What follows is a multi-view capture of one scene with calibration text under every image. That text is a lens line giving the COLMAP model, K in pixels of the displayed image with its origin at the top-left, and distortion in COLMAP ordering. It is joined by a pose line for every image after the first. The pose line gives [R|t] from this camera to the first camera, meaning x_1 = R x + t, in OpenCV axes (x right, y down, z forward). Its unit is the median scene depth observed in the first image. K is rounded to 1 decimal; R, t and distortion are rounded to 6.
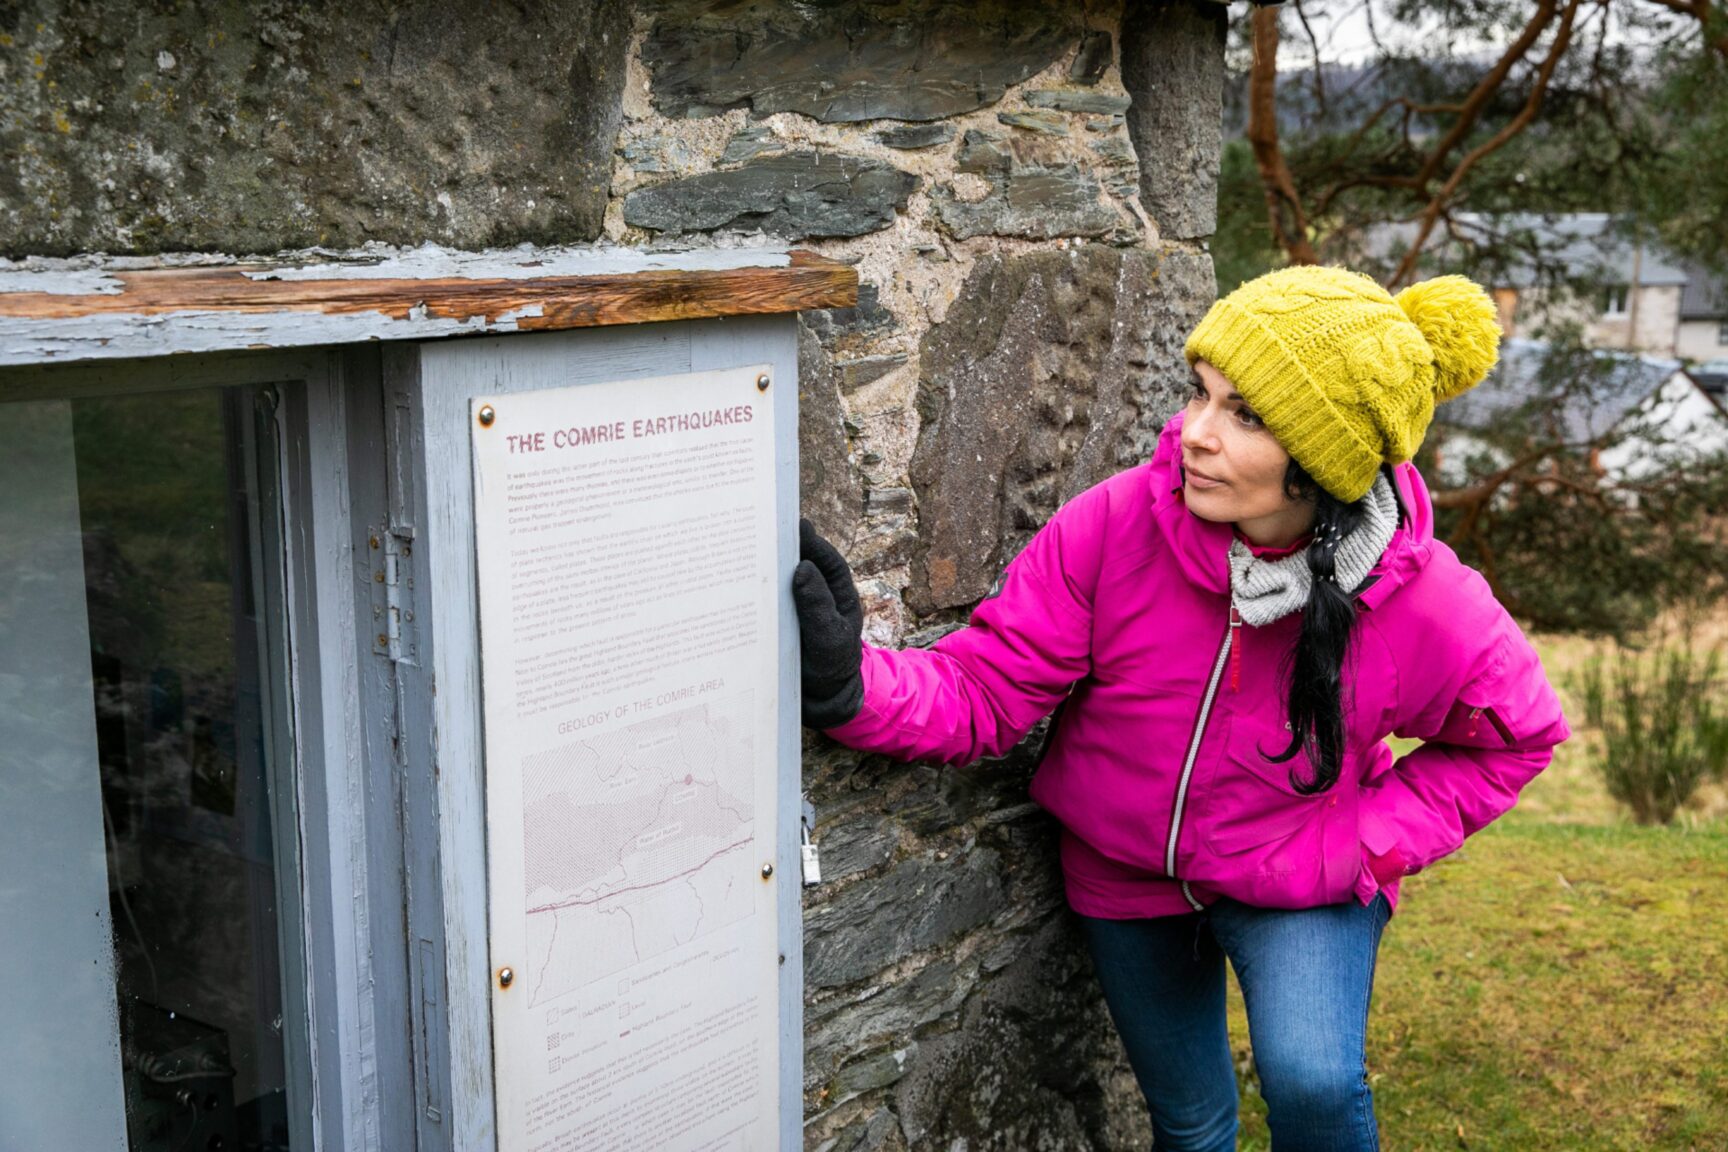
lens RADIAL K [[1998.8, 0, 863.3], [0, 1998.8, 571.1], [0, 0, 1]] dist [-0.012567, 0.000000]
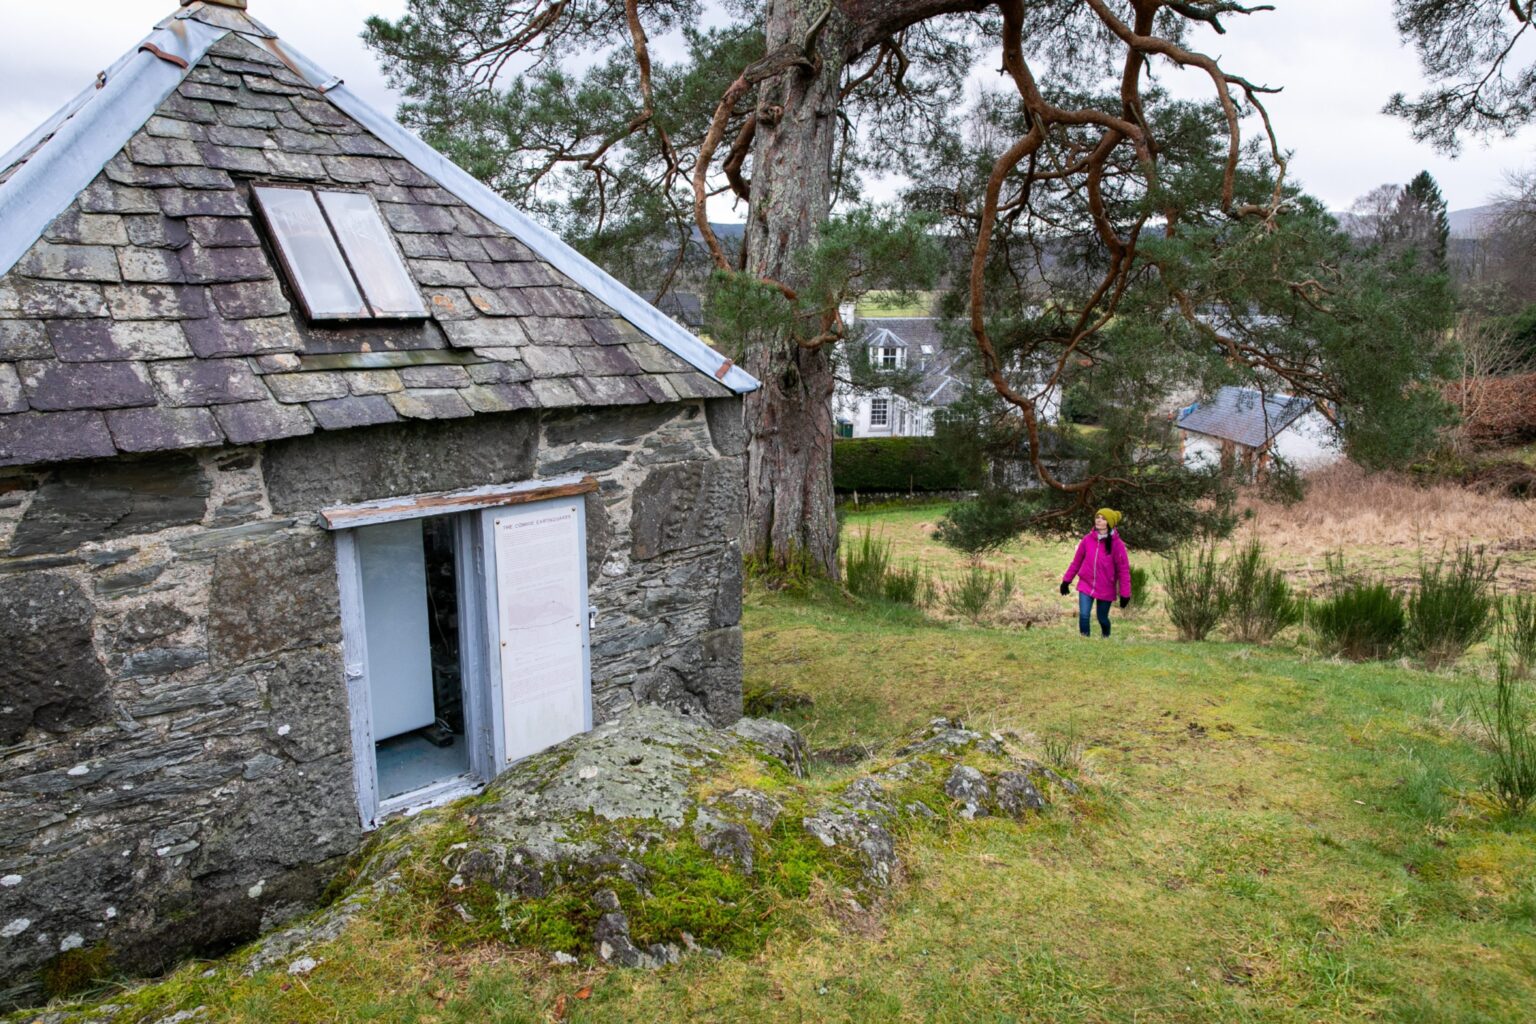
lens RADIAL K [[1051.9, 0, 776.8], [0, 1051.9, 507.4], [0, 0, 1]] dist [0.009774, -0.000394]
pose [[0.992325, 0.031607, -0.119548, 0.568989], [-0.029679, 0.999400, 0.017880, -0.132884], [0.120041, -0.014195, 0.992667, -1.031572]]
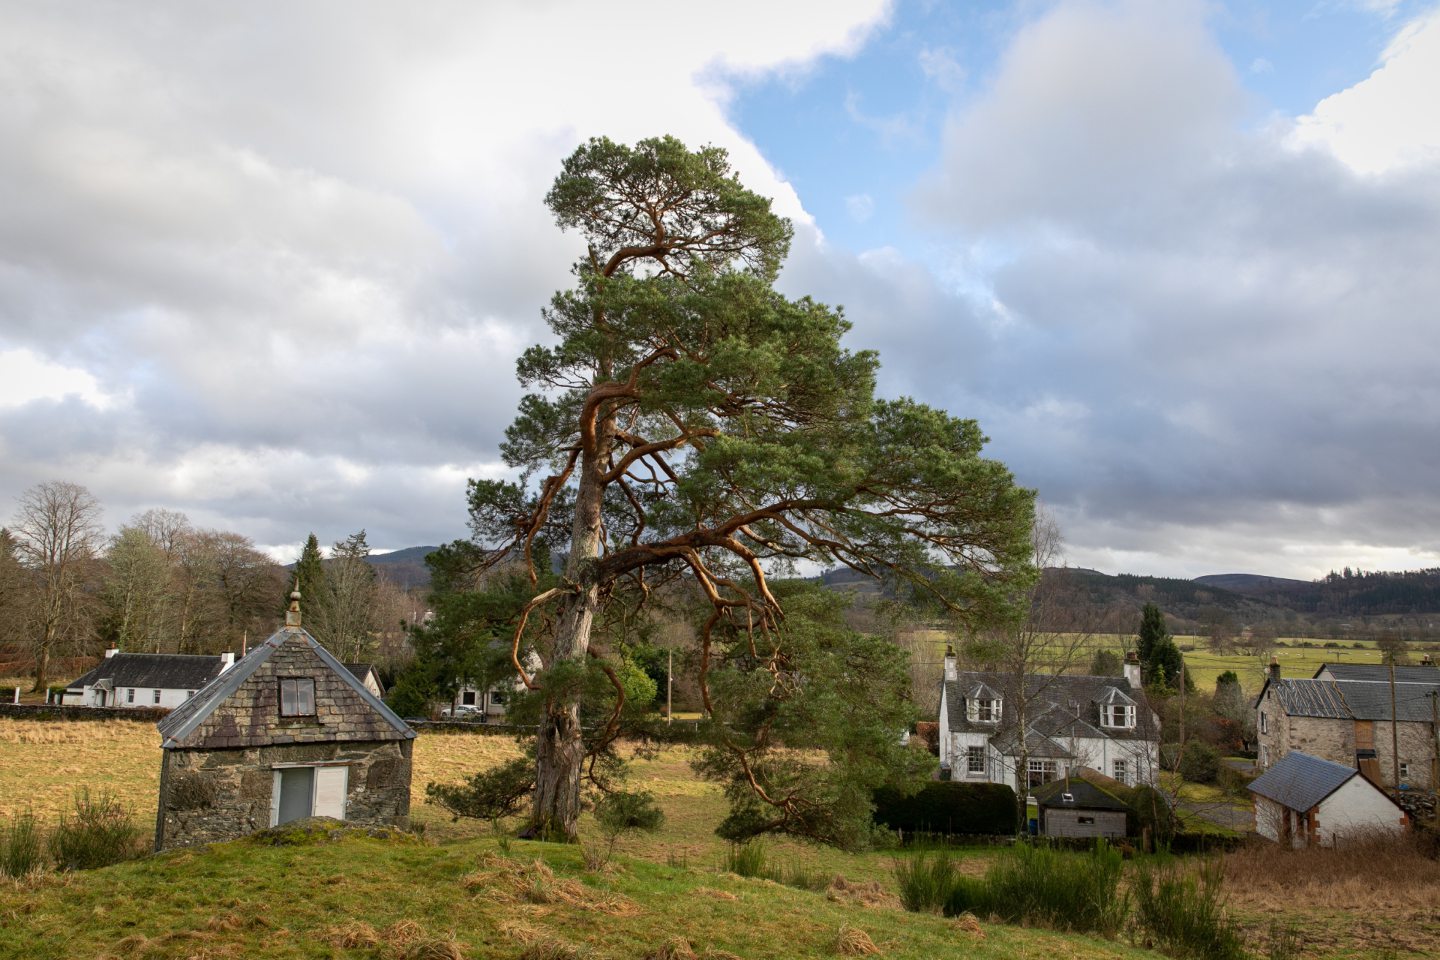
lens RADIAL K [[986.2, 0, 709.8], [0, 986.2, 480.5], [0, 0, 1]] dist [0.009774, -0.000394]
pose [[0.934120, -0.029559, -0.355732, 4.695673], [-0.091269, 0.943662, -0.318076, -0.027669], [0.345093, 0.329589, 0.878796, -4.780741]]
